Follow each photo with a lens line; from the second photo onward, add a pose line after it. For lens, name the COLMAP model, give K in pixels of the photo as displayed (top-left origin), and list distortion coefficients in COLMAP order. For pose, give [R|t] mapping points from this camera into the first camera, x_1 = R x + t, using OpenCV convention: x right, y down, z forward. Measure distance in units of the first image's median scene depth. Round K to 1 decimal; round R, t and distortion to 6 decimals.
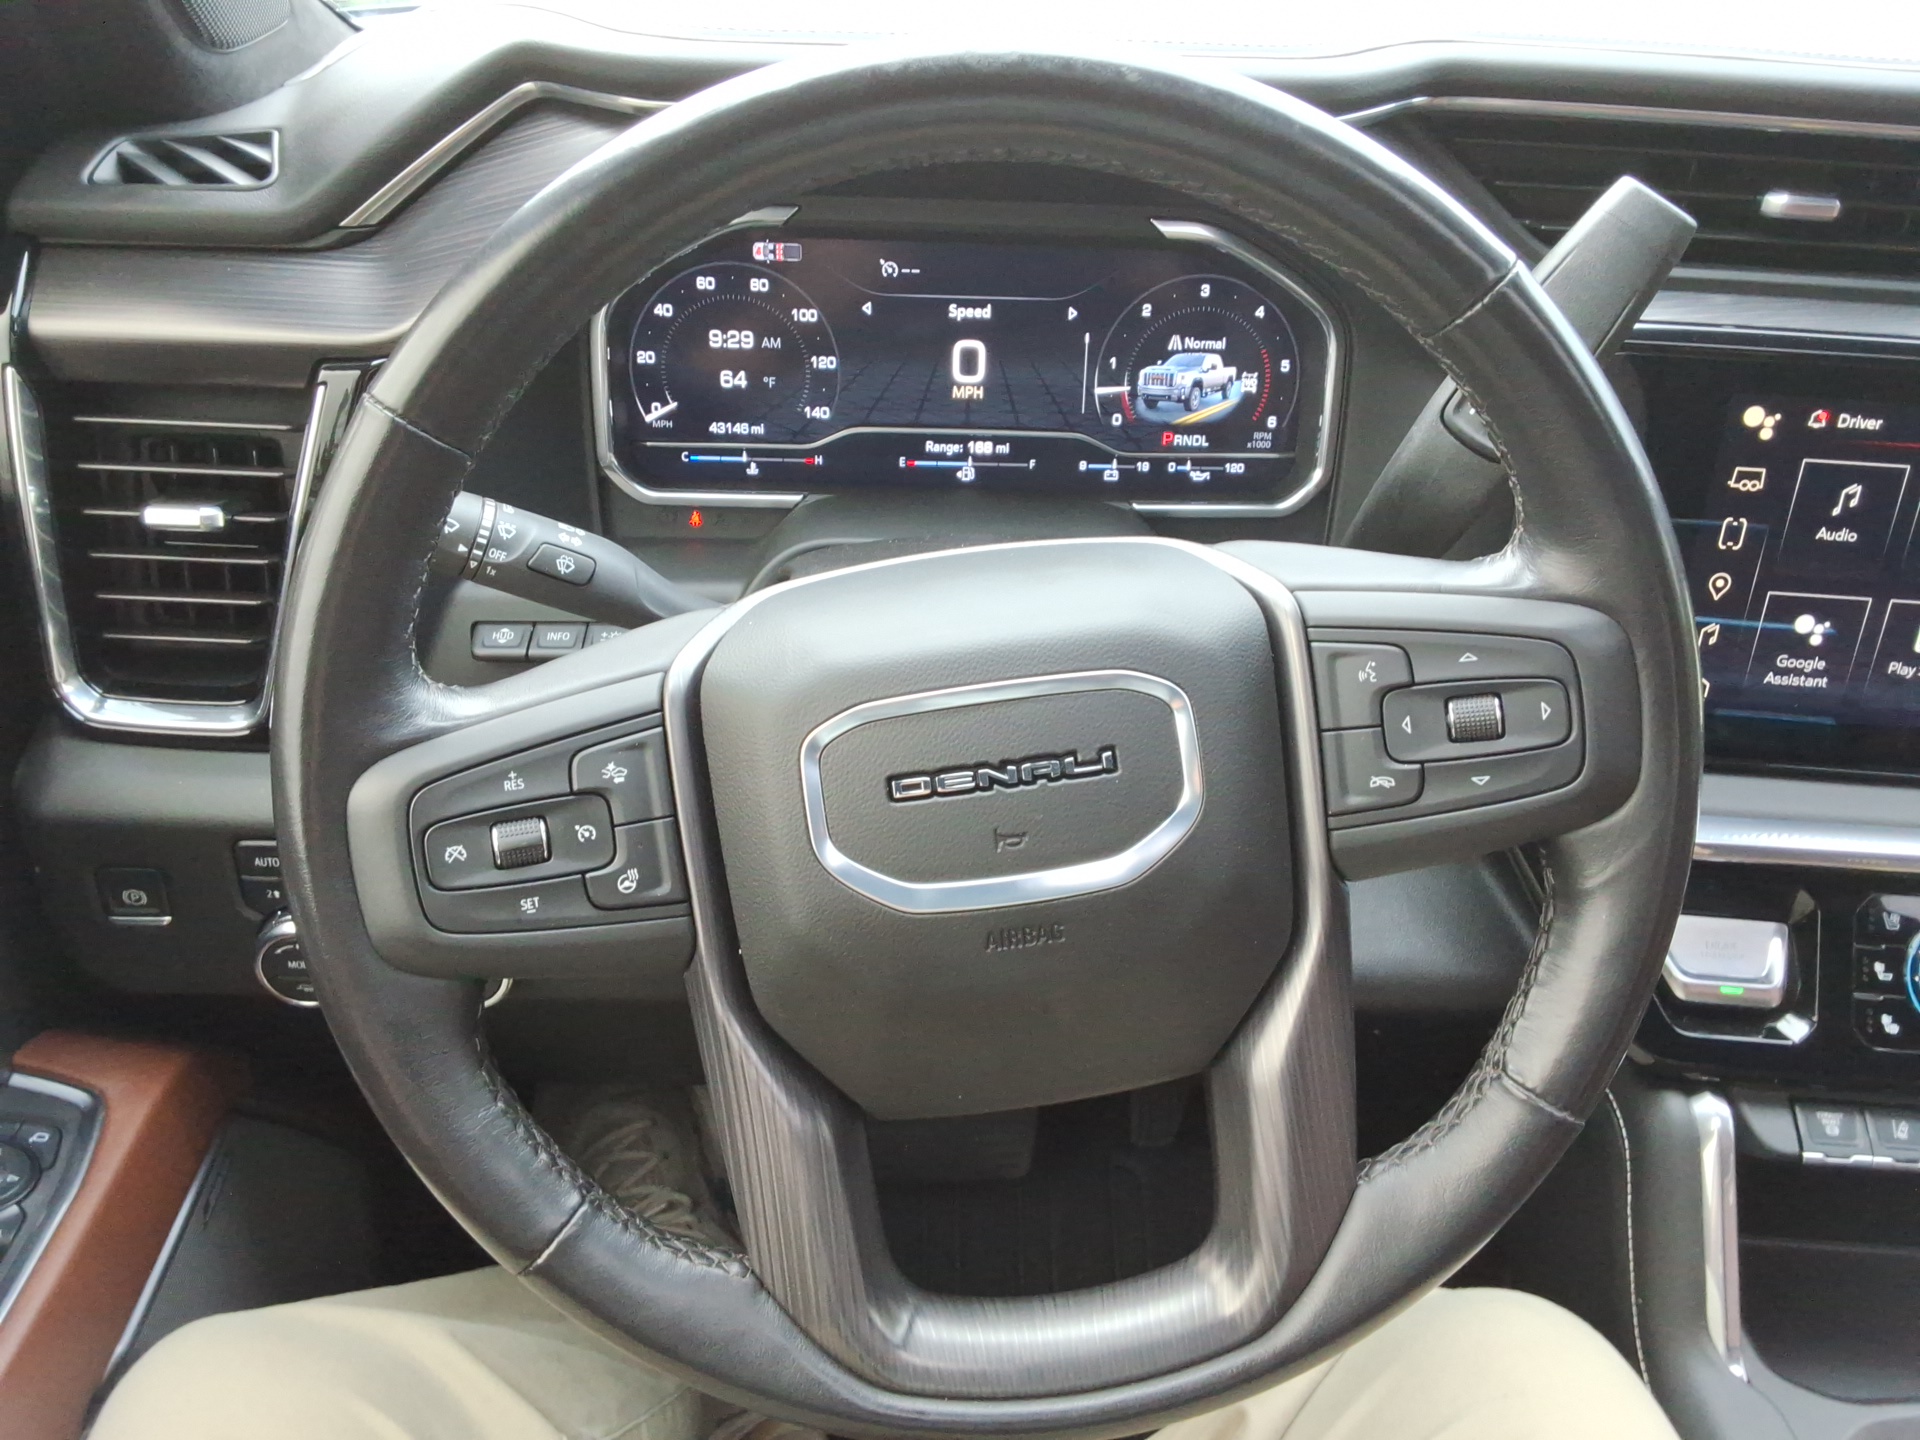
lens RADIAL K [[1541.1, 0, 979.8], [0, 1541.1, 707.2], [0, 0, 1]] dist [0.150015, -0.249045]
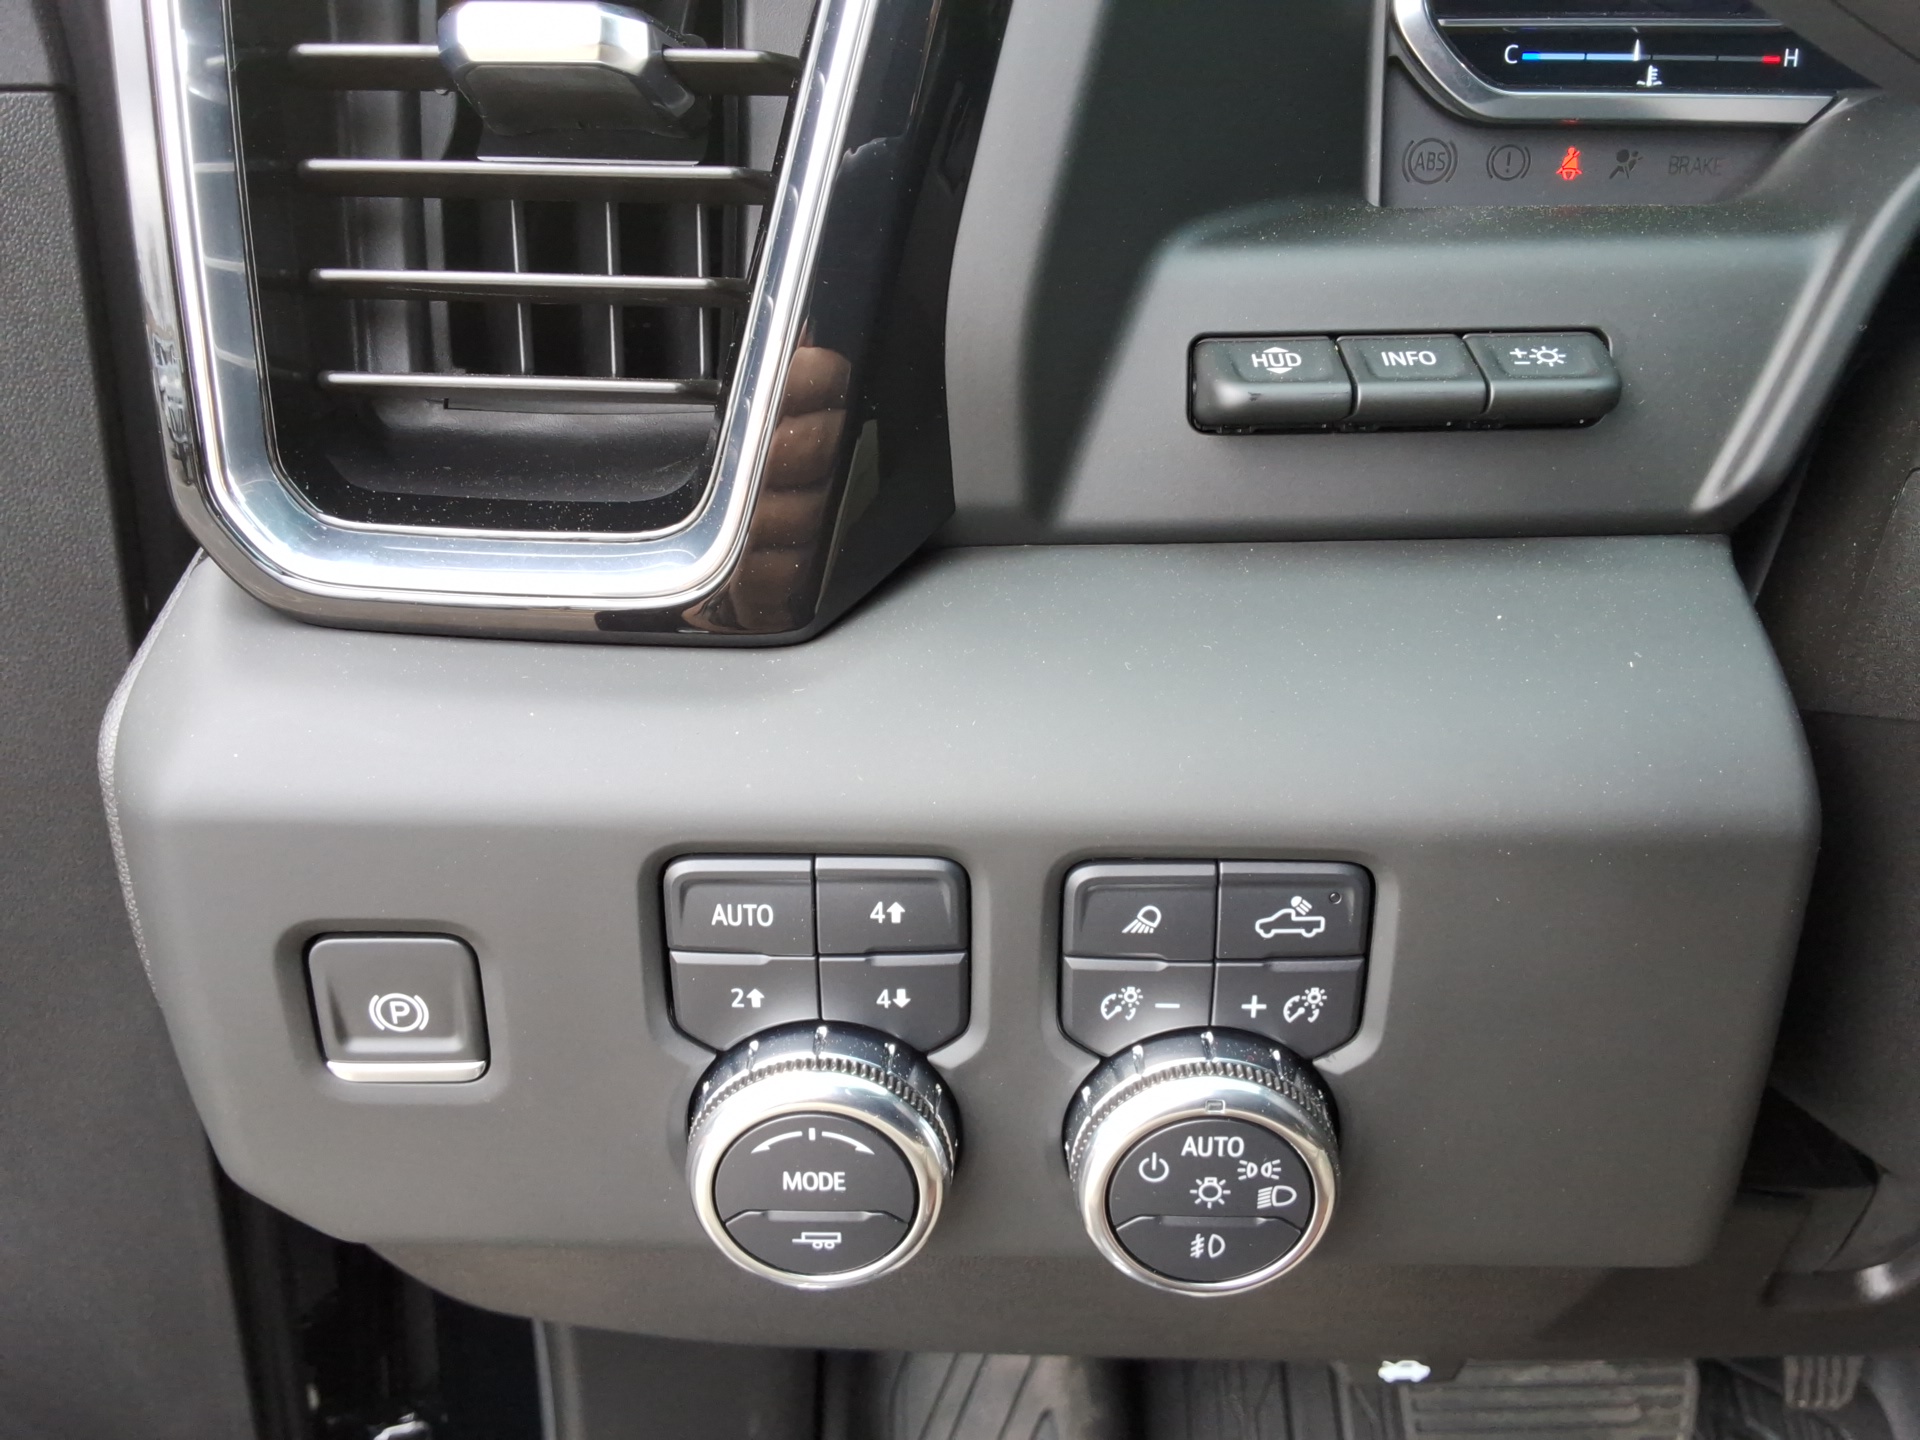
lens RADIAL K [[1542.3, 0, 975.7], [0, 1542.3, 705.8], [0, 0, 1]] dist [0.125666, -0.208605]
pose [[0.997956, -0.018274, -0.061243, -0.343839], [0.013295, 0.996647, -0.080740, 0.072830], [0.062513, 0.079761, 0.994852, 0.570253]]
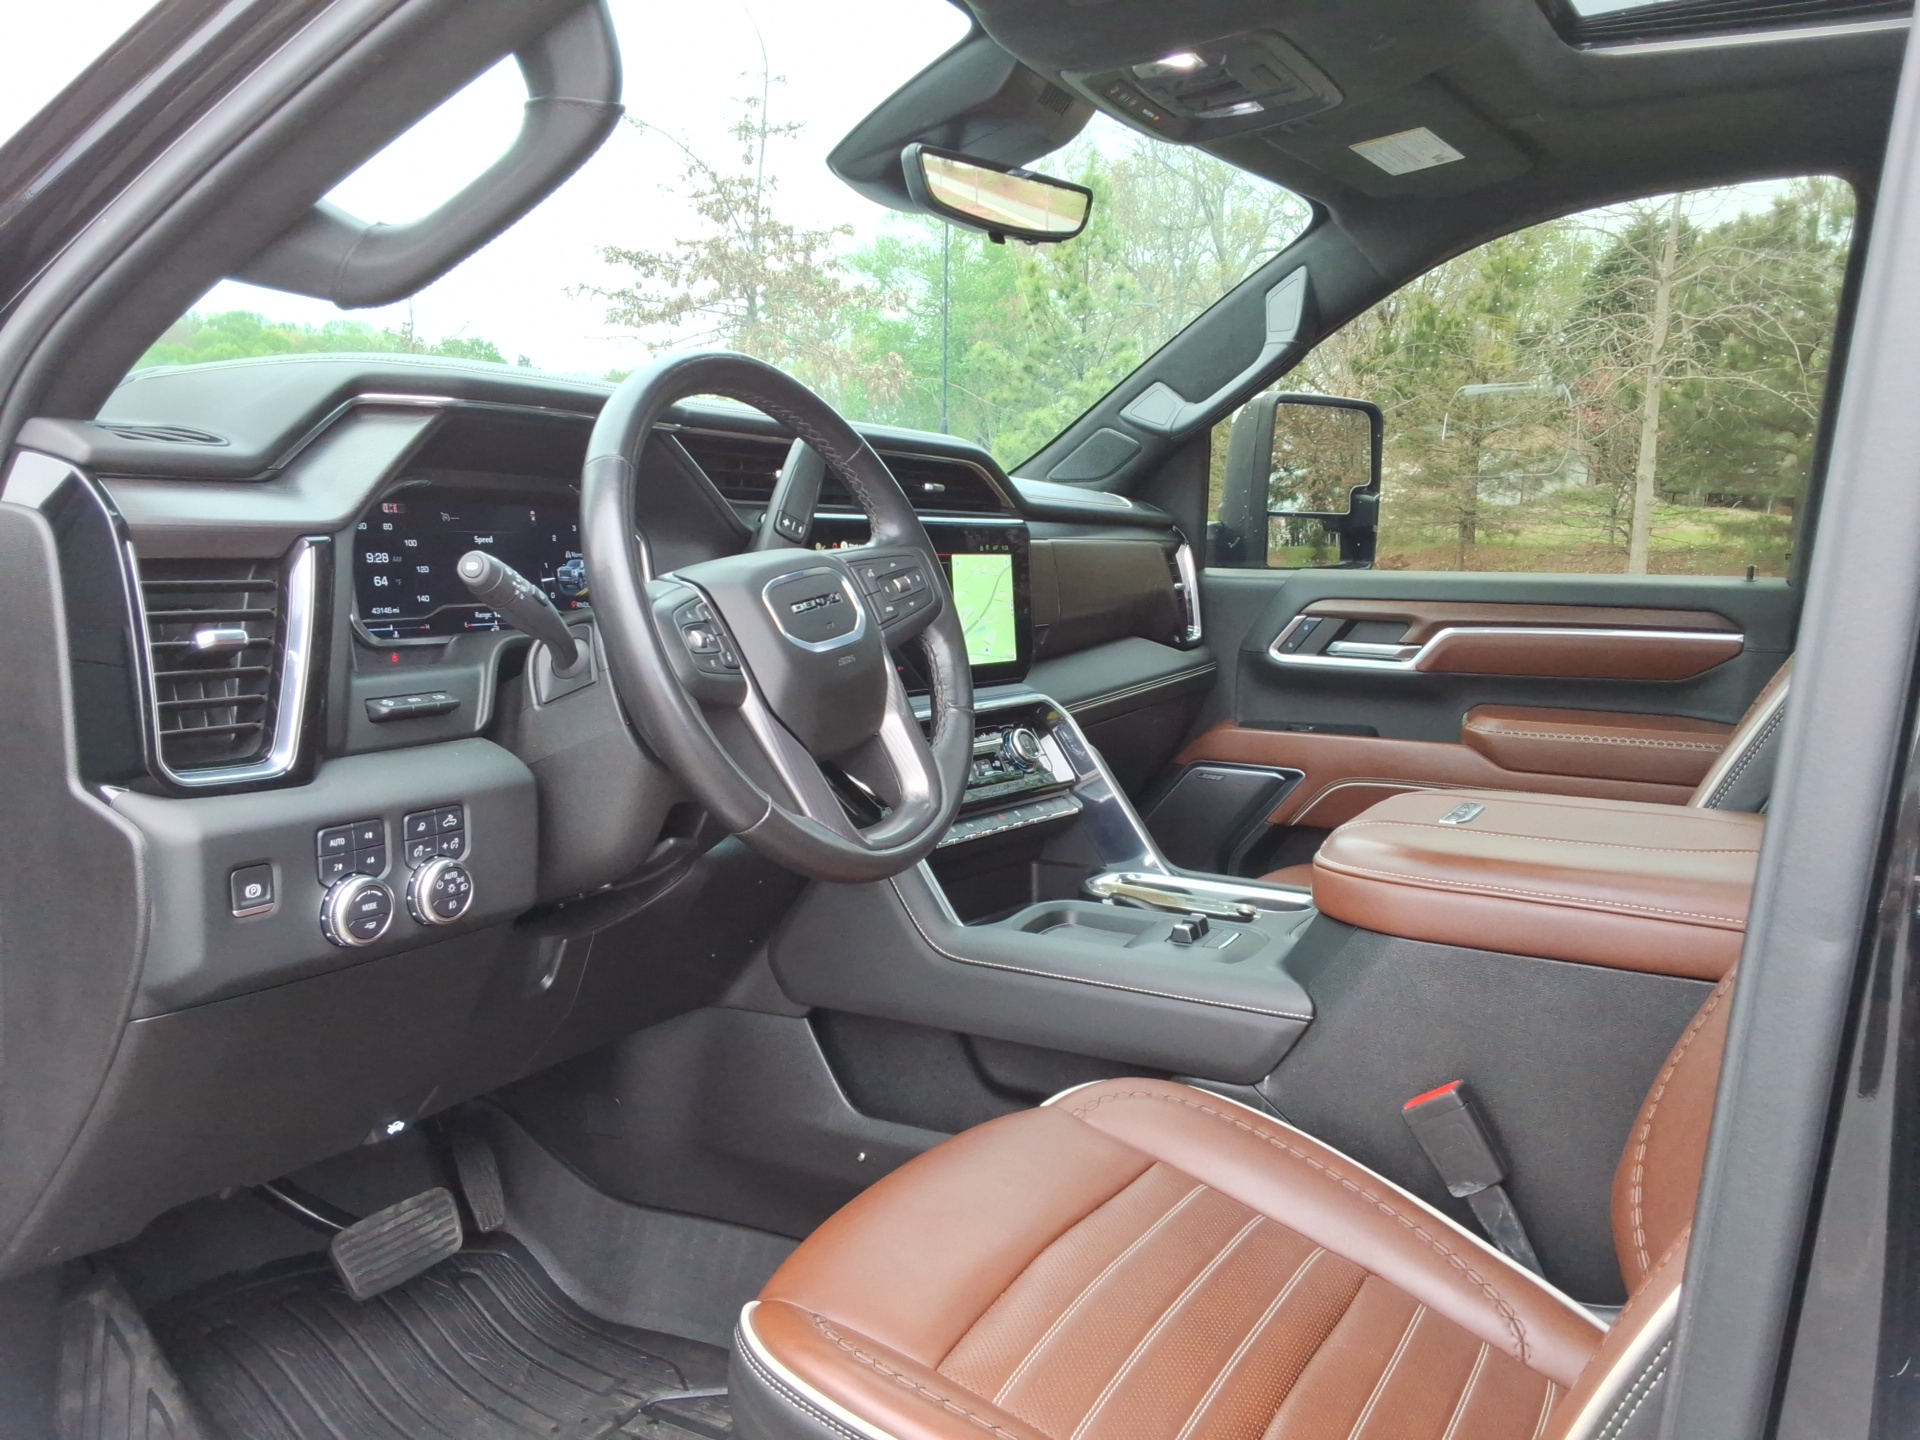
lens RADIAL K [[1539.1, 0, 971.8], [0, 1539.1, 675.0], [0, 0, 1]] dist [0.180361, -0.272342]
pose [[0.522582, -0.106653, 0.845892, -1.309992], [0.431234, 0.888943, -0.154330, 0.425499], [-0.735490, 0.445428, 0.510538, -0.284786]]
